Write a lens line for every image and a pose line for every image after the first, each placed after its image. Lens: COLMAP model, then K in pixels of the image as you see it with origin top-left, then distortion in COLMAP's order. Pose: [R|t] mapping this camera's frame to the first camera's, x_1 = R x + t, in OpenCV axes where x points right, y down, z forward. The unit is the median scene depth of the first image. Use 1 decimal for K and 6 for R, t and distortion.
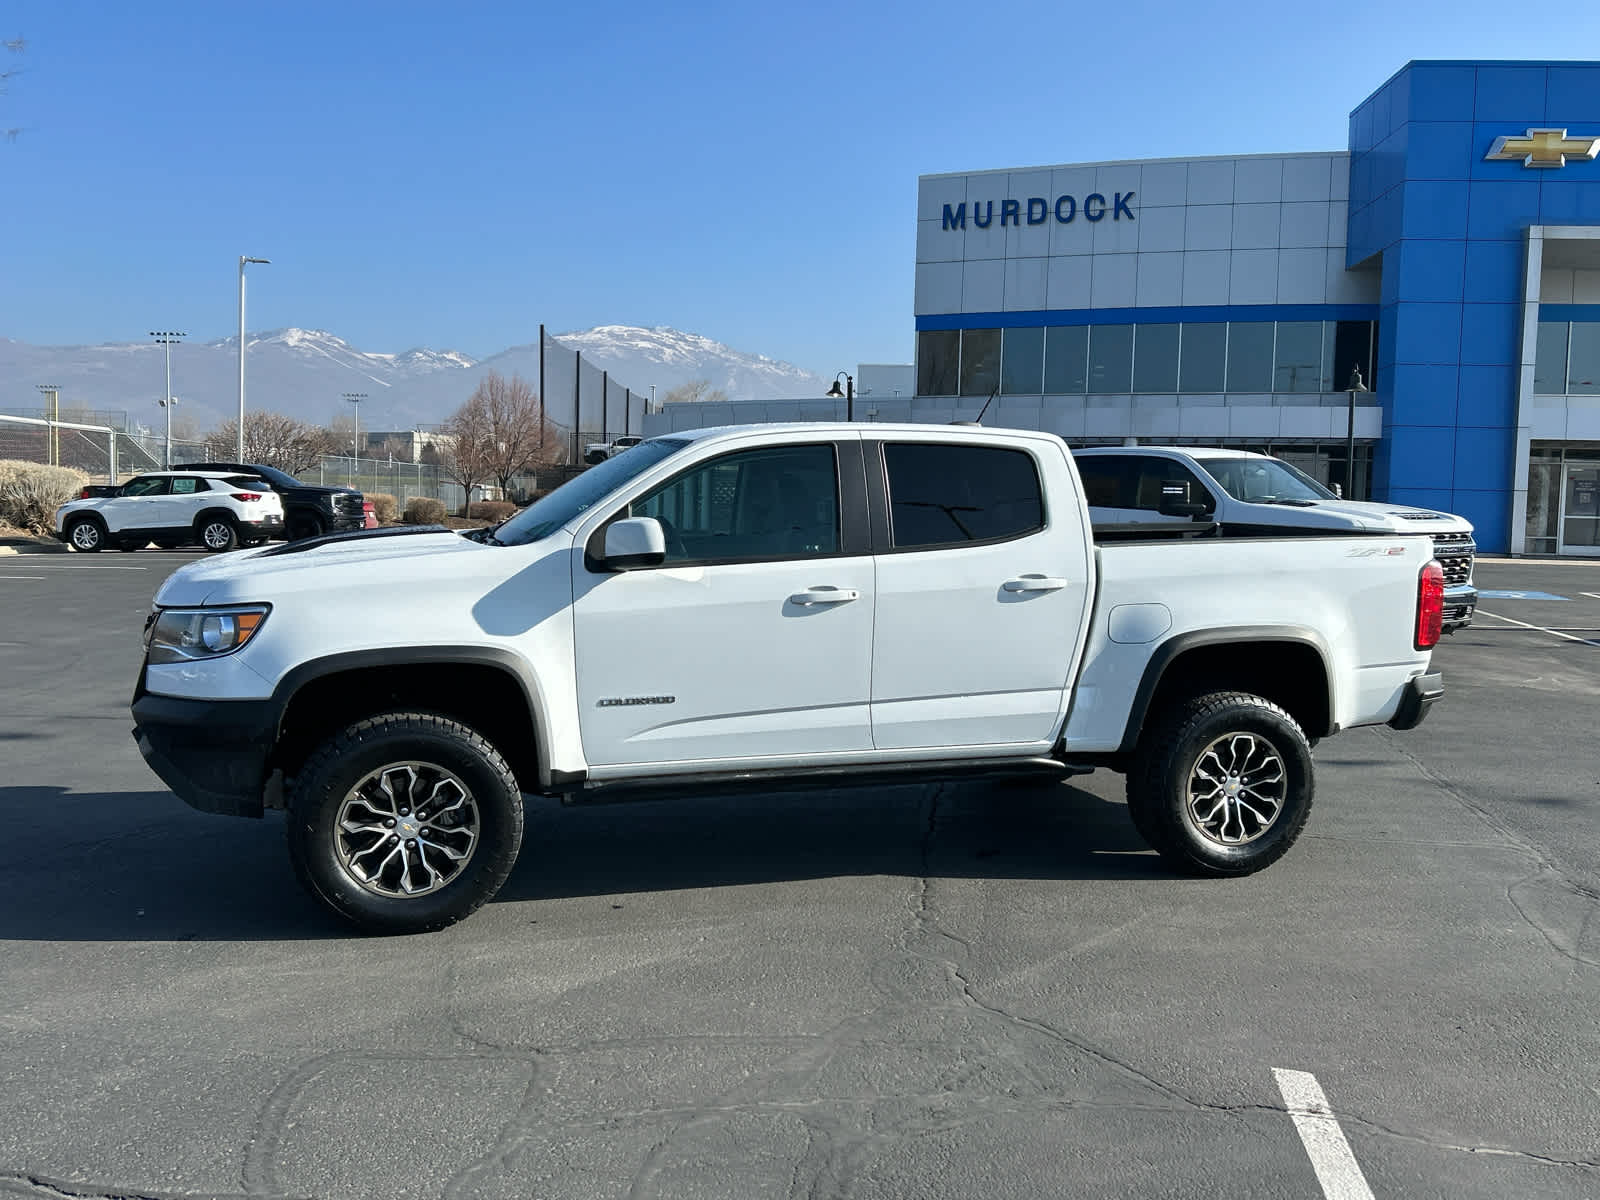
lens RADIAL K [[1420.4, 0, 795.1], [0, 1420.4, 594.2], [0, 0, 1]] dist [0.077337, -0.116306]
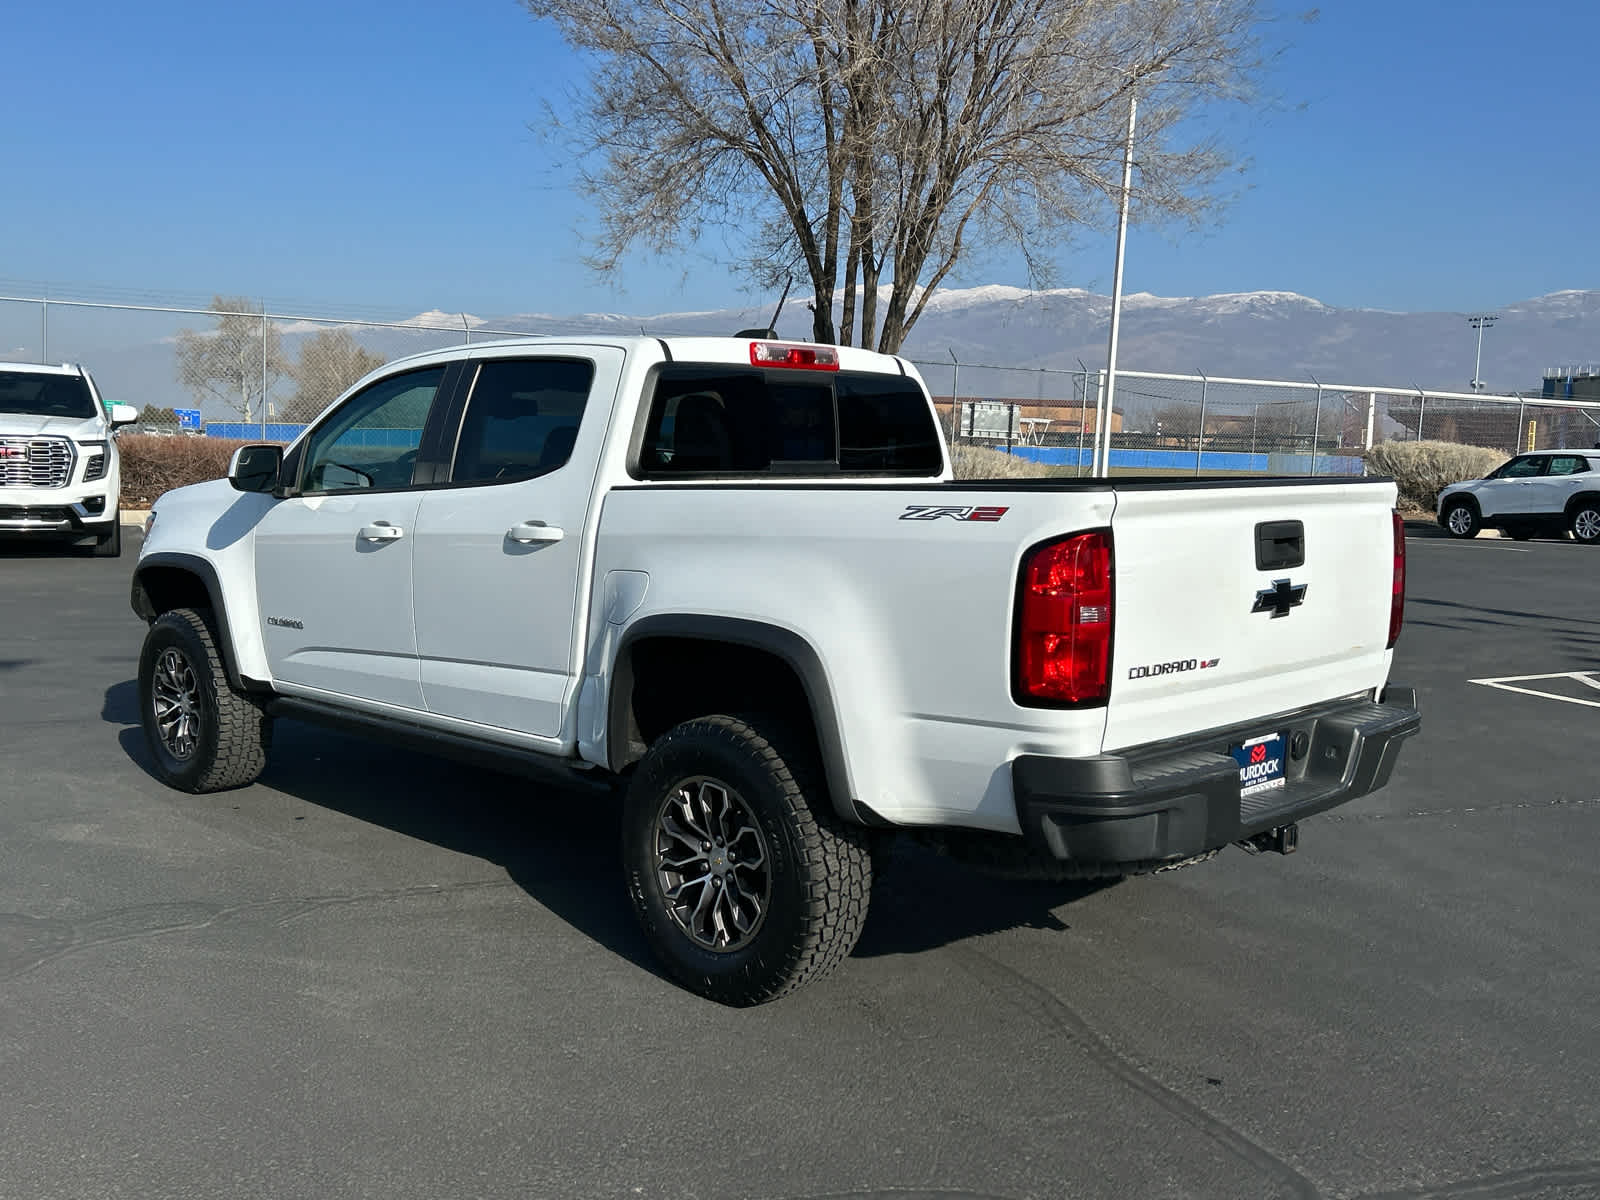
lens RADIAL K [[1540.5, 0, 813.6], [0, 1540.5, 613.2], [0, 0, 1]] dist [0.051938, 0.000000]
pose [[0.472814, 0.083265, -0.877219, 0.957295], [-0.074147, 0.995754, 0.054552, -0.020349], [0.878037, 0.039250, 0.476980, 0.714132]]
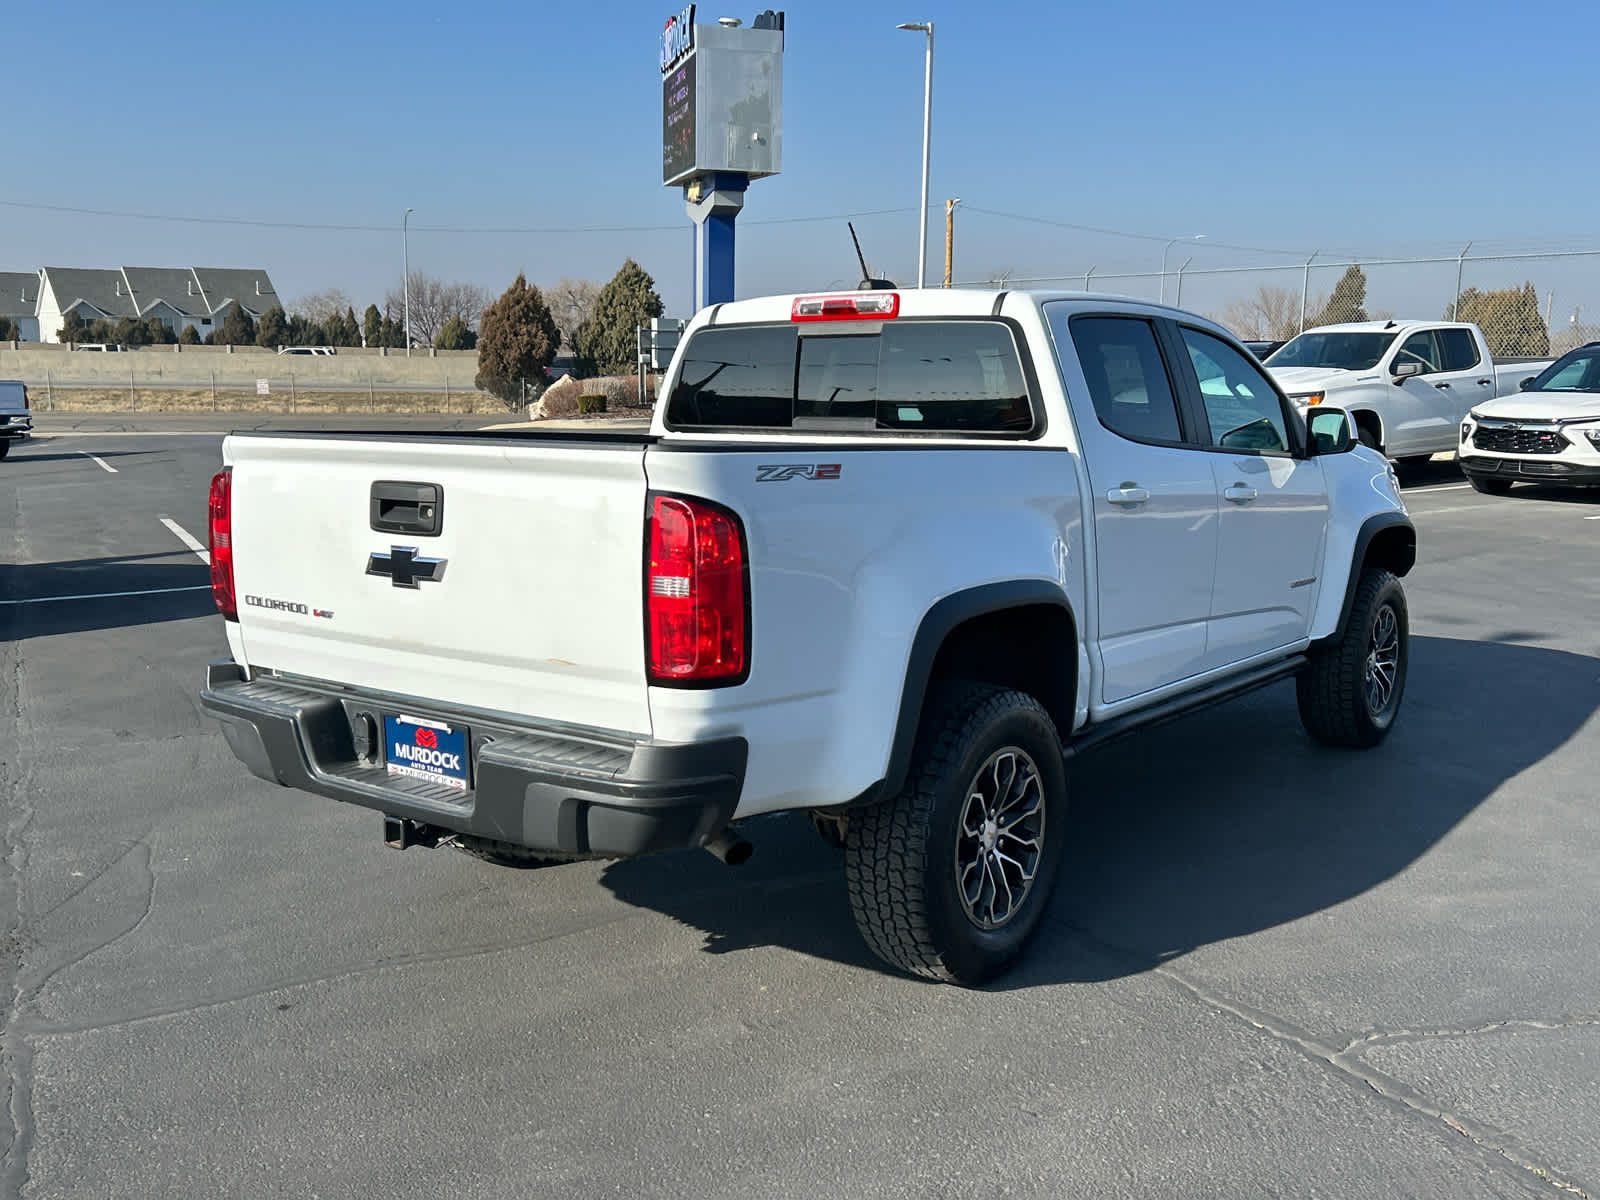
lens RADIAL K [[1540.5, 0, 785.7], [0, 1540.5, 613.3], [0, 0, 1]] dist [0.051938, 0.000000]
pose [[-0.809142, 0.063169, -0.584208, 0.692889], [-0.067575, 0.977606, 0.199299, -0.120156], [0.583714, 0.200739, -0.786754, 1.798723]]
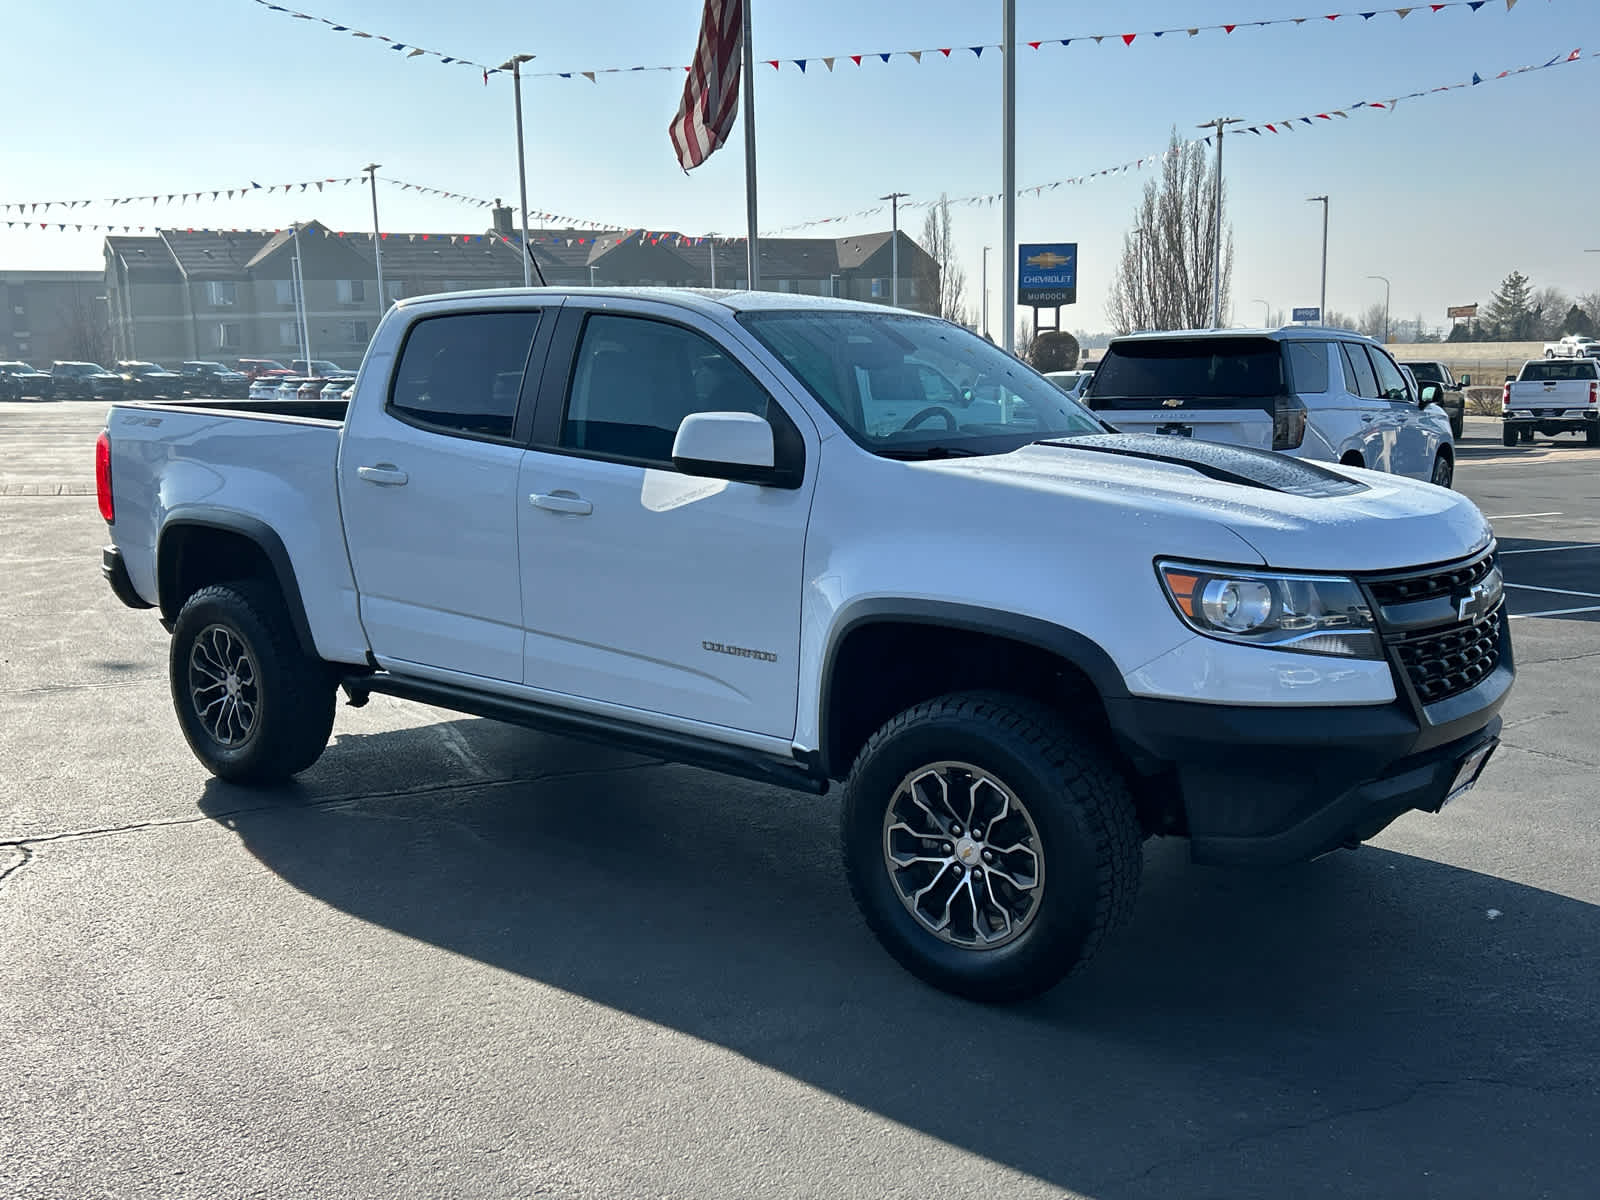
lens RADIAL K [[1540.5, 0, 807.5], [0, 1540.5, 600.0], [0, 0, 1]] dist [0.051938, 0.000000]
pose [[-0.567853, -0.144637, 0.810323, -0.808117], [0.053195, 0.975935, 0.211476, -0.138950], [-0.821409, 0.163192, -0.546493, 1.562090]]
